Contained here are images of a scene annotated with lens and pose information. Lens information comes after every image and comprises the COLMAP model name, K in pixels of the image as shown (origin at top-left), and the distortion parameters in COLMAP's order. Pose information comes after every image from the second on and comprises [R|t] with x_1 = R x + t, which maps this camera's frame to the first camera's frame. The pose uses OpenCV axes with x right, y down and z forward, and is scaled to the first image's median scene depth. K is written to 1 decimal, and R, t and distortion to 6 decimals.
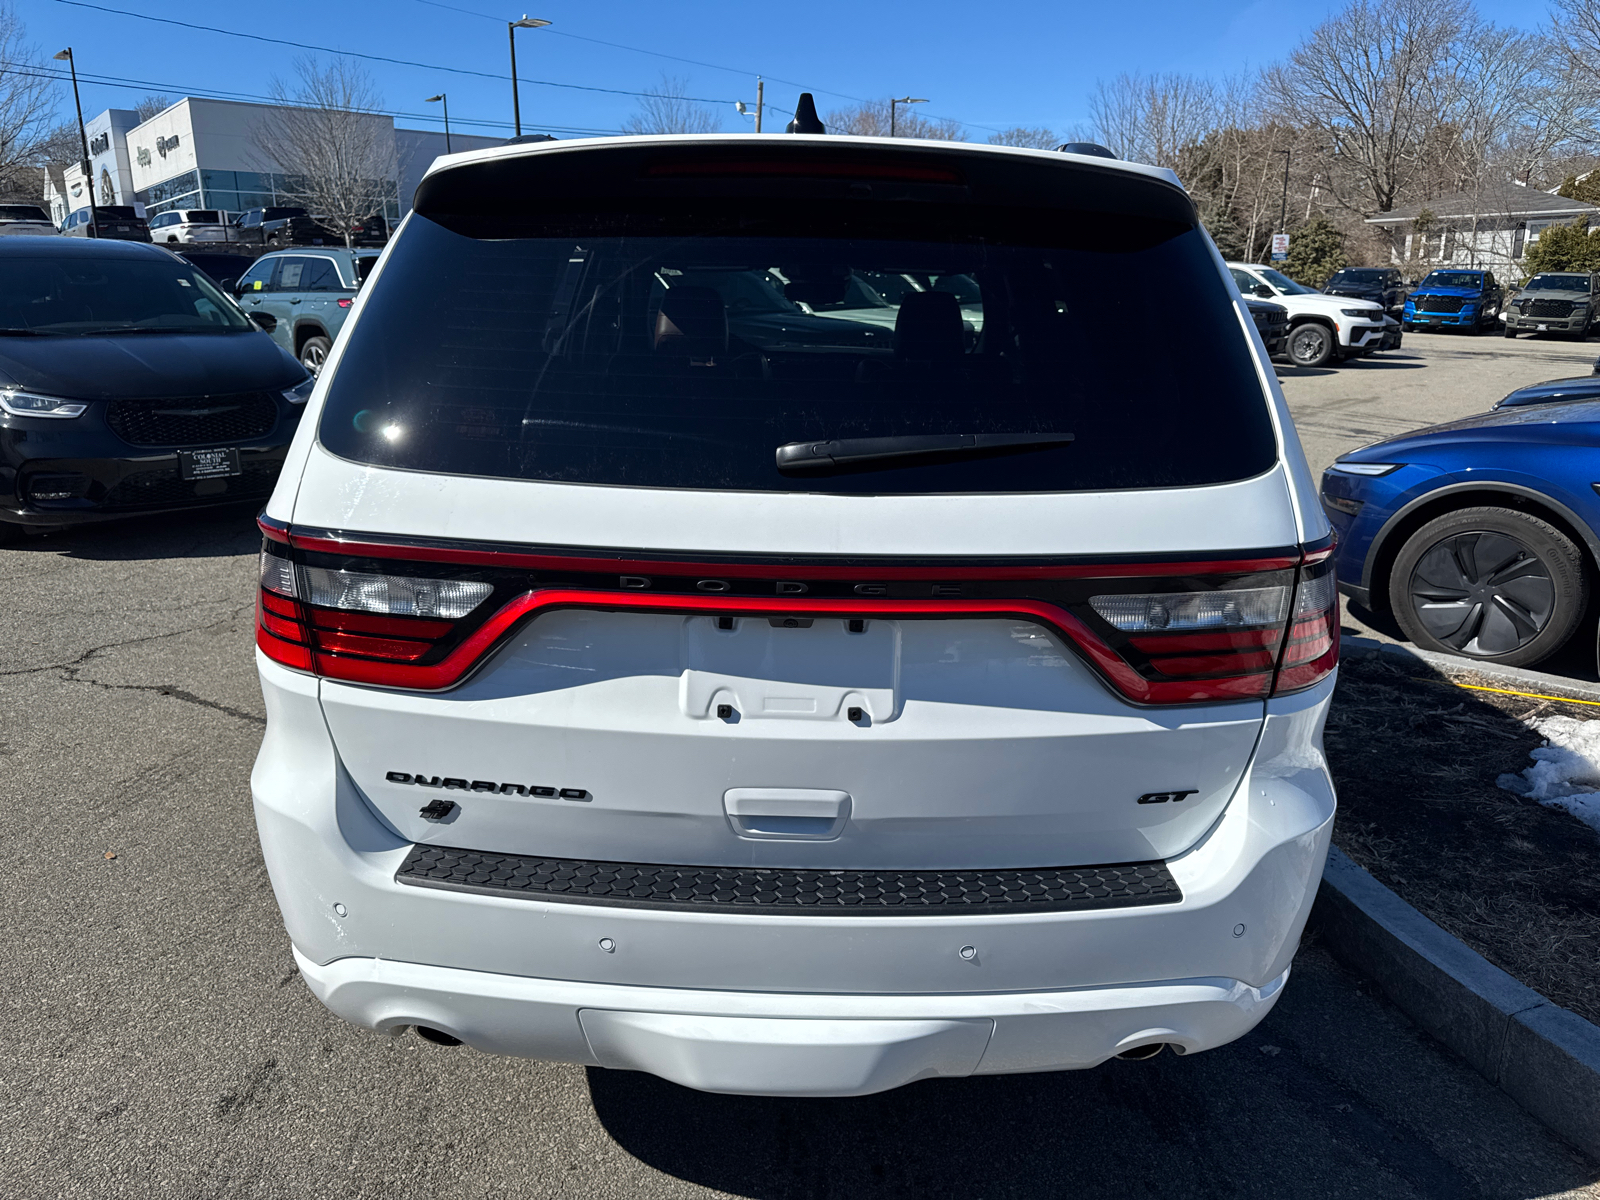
lens RADIAL K [[1138.6, 0, 831.4], [0, 1138.6, 601.5], [0, 0, 1]] dist [0.016026, -0.020004]
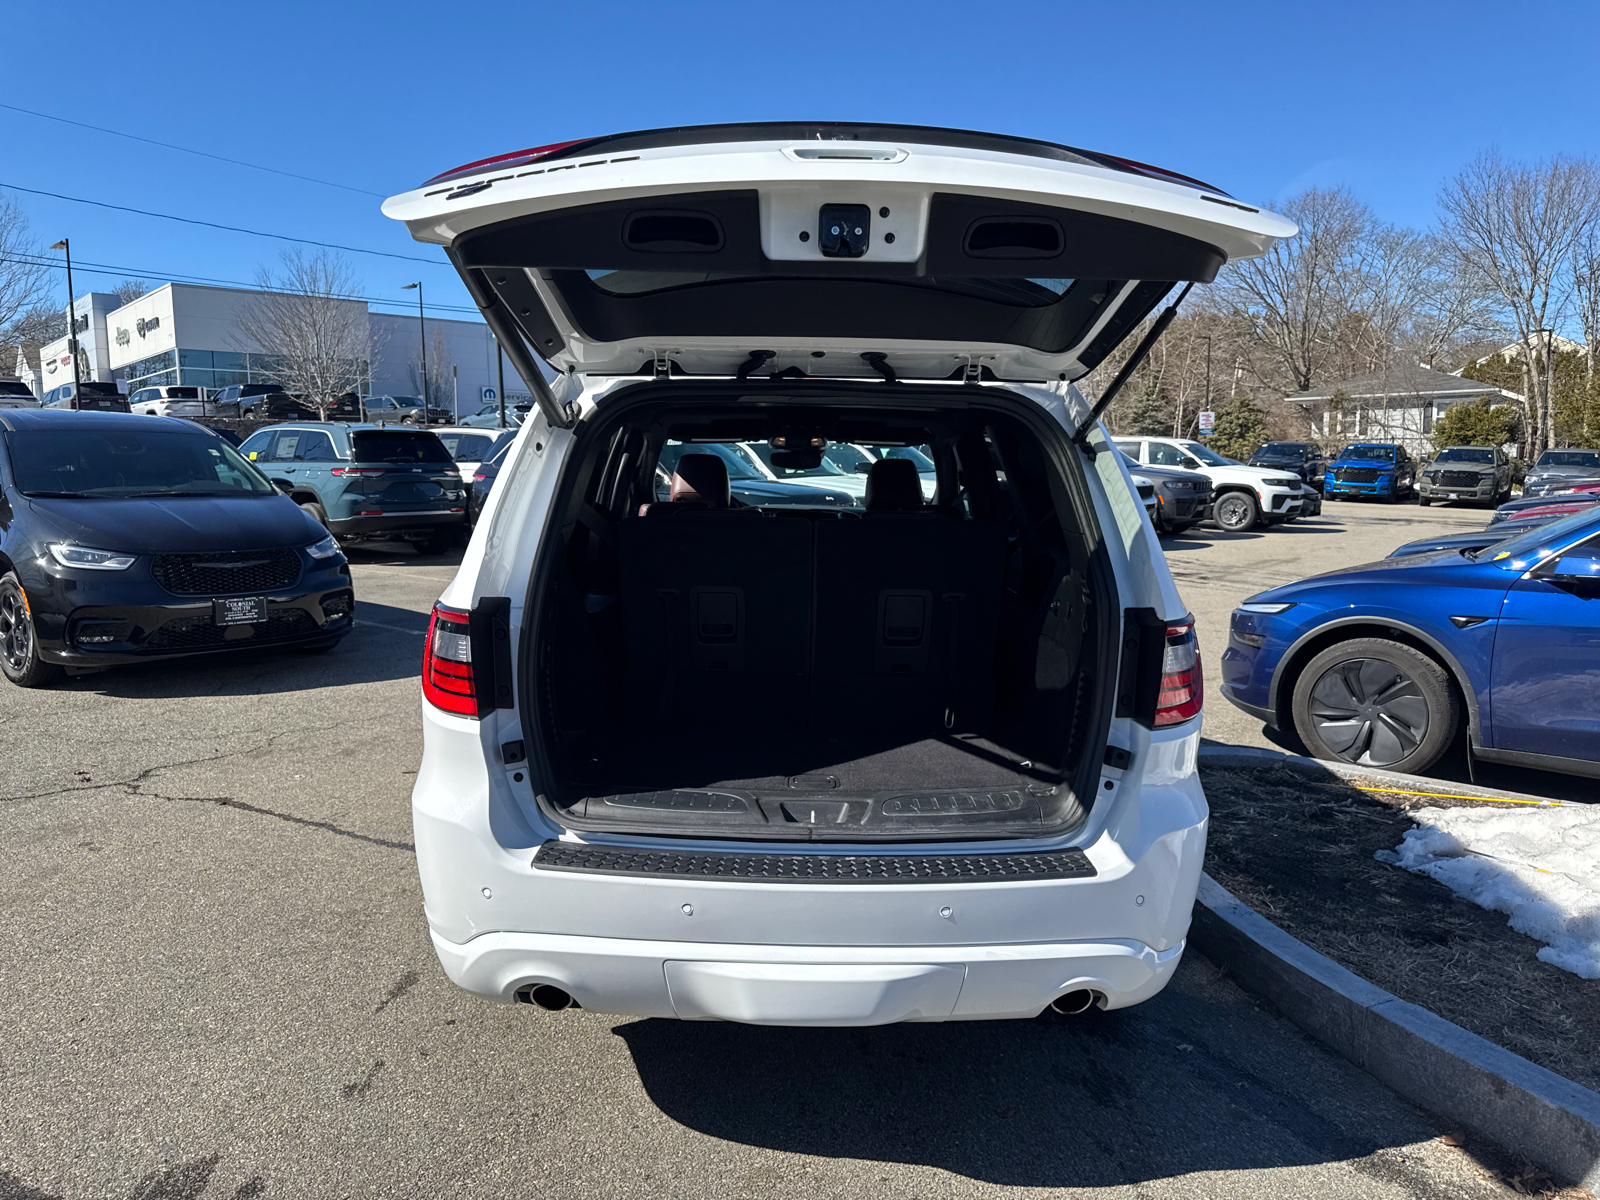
lens RADIAL K [[1138.6, 0, 809.1], [0, 1138.6, 600.8], [0, 0, 1]] dist [0.016026, -0.020004]
pose [[0.999705, -0.001681, 0.024237, -0.027502], [0.005178, 0.989419, -0.144992, 0.044488], [-0.023736, 0.145075, 0.989136, -0.147062]]
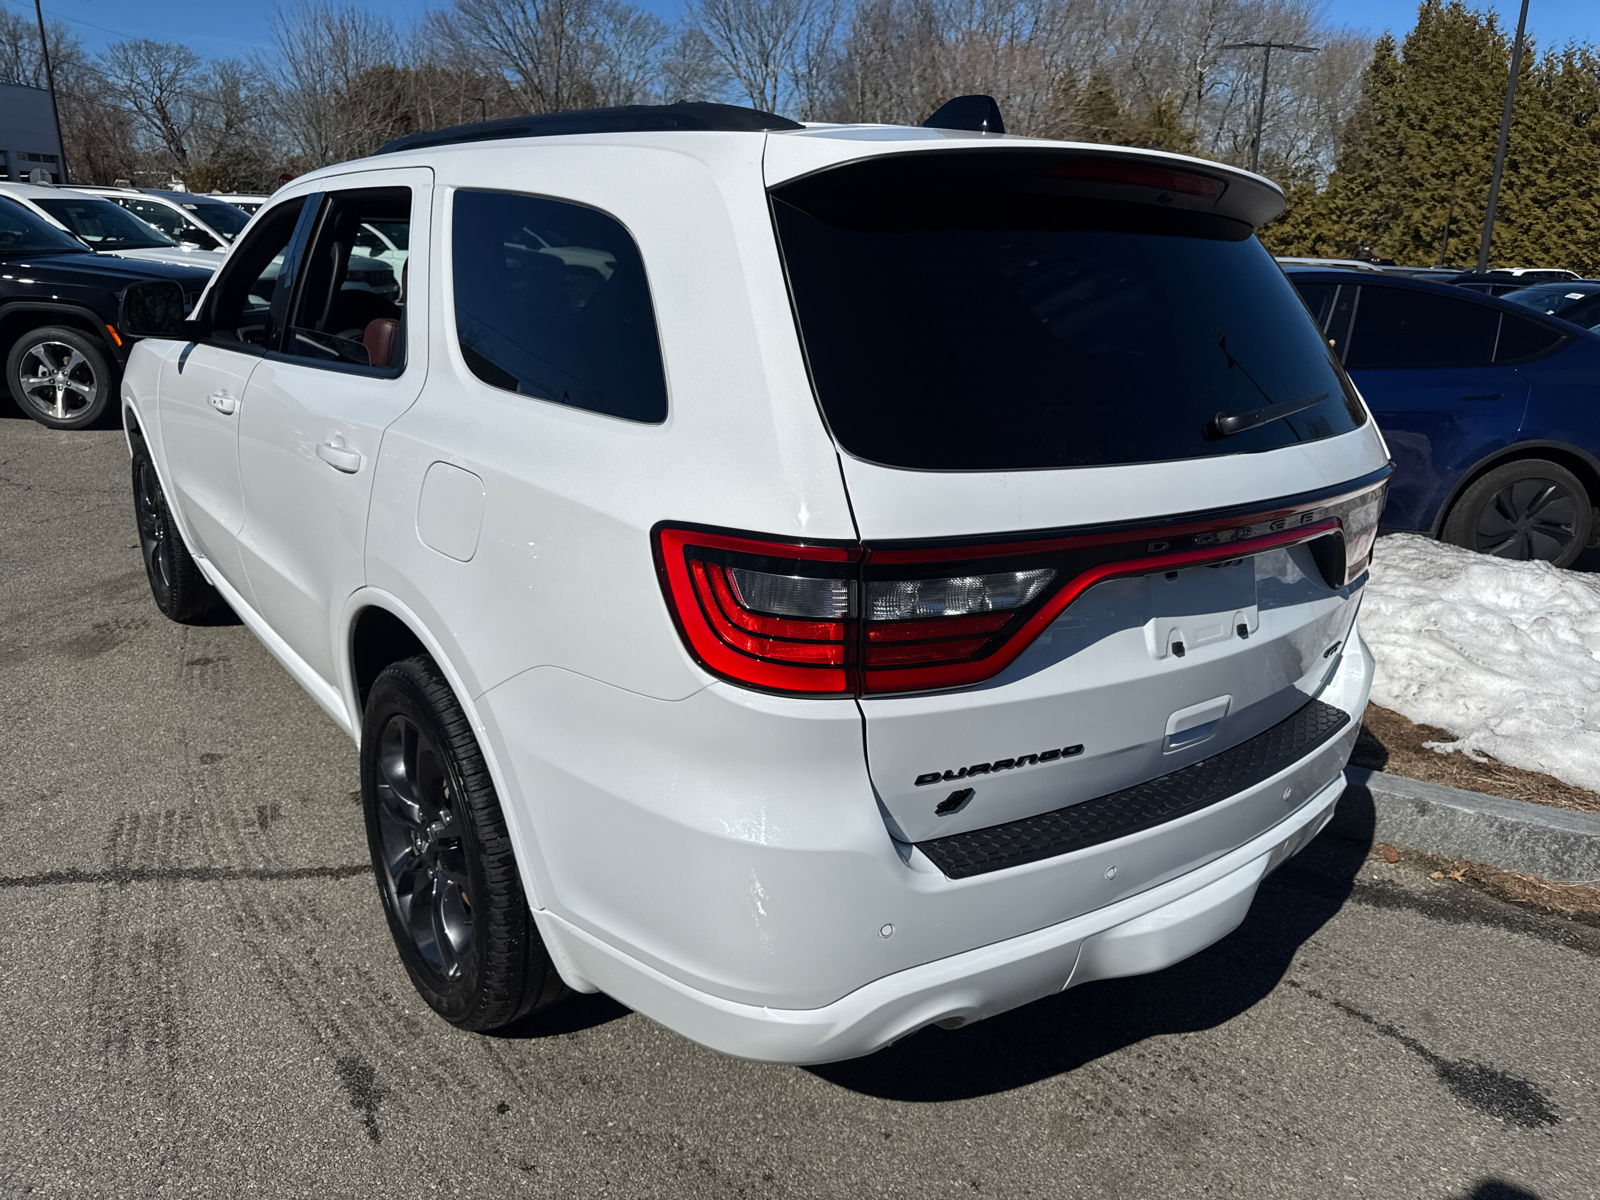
lens RADIAL K [[1138.6, 0, 815.9], [0, 1138.6, 599.3], [0, 0, 1]] dist [0.016026, -0.020004]
pose [[0.785073, -0.163599, 0.597408, -0.354842], [0.137341, 0.986458, 0.089655, -0.036506], [-0.603985, 0.011663, 0.796910, 0.088977]]
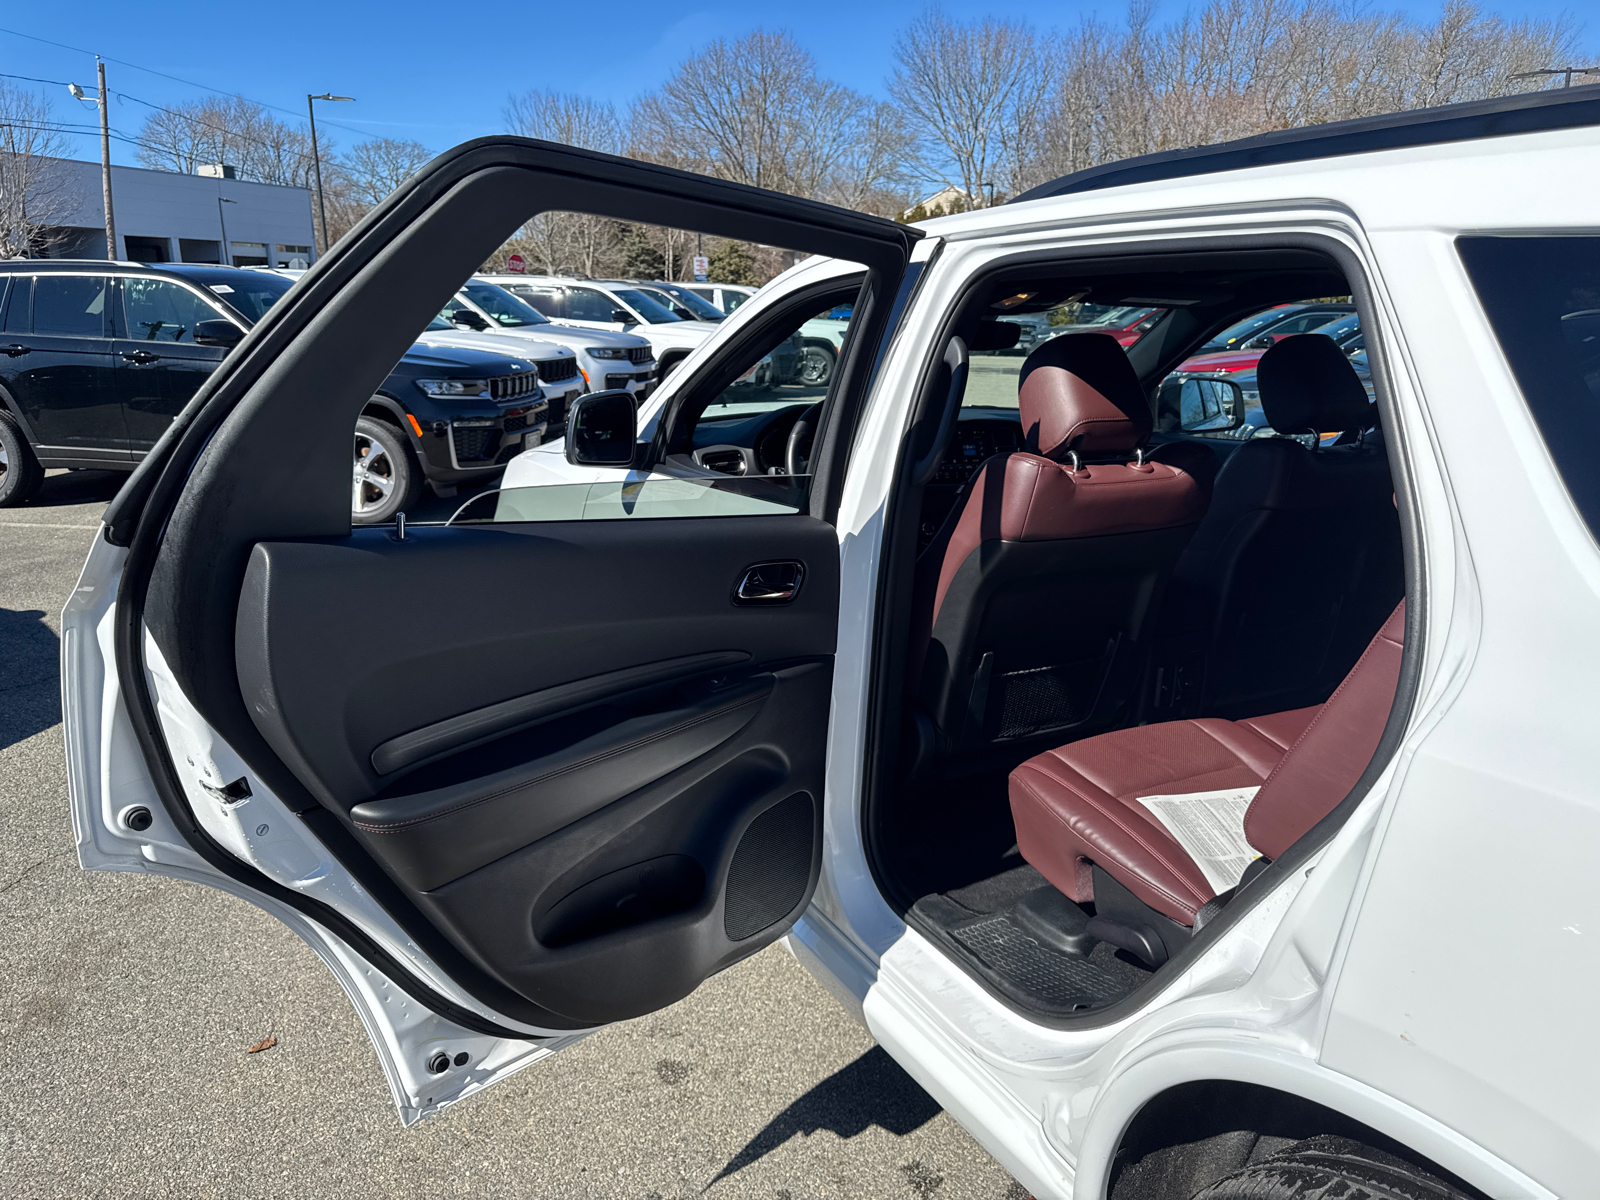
lens RADIAL K [[1138.6, 0, 766.2], [0, 1138.6, 593.3], [0, 0, 1]] dist [0.016026, -0.020004]
pose [[0.886088, -0.113291, 0.449459, -0.401873], [0.122584, 0.992422, 0.008482, -0.131833], [-0.447013, 0.047581, 0.893261, 0.422525]]
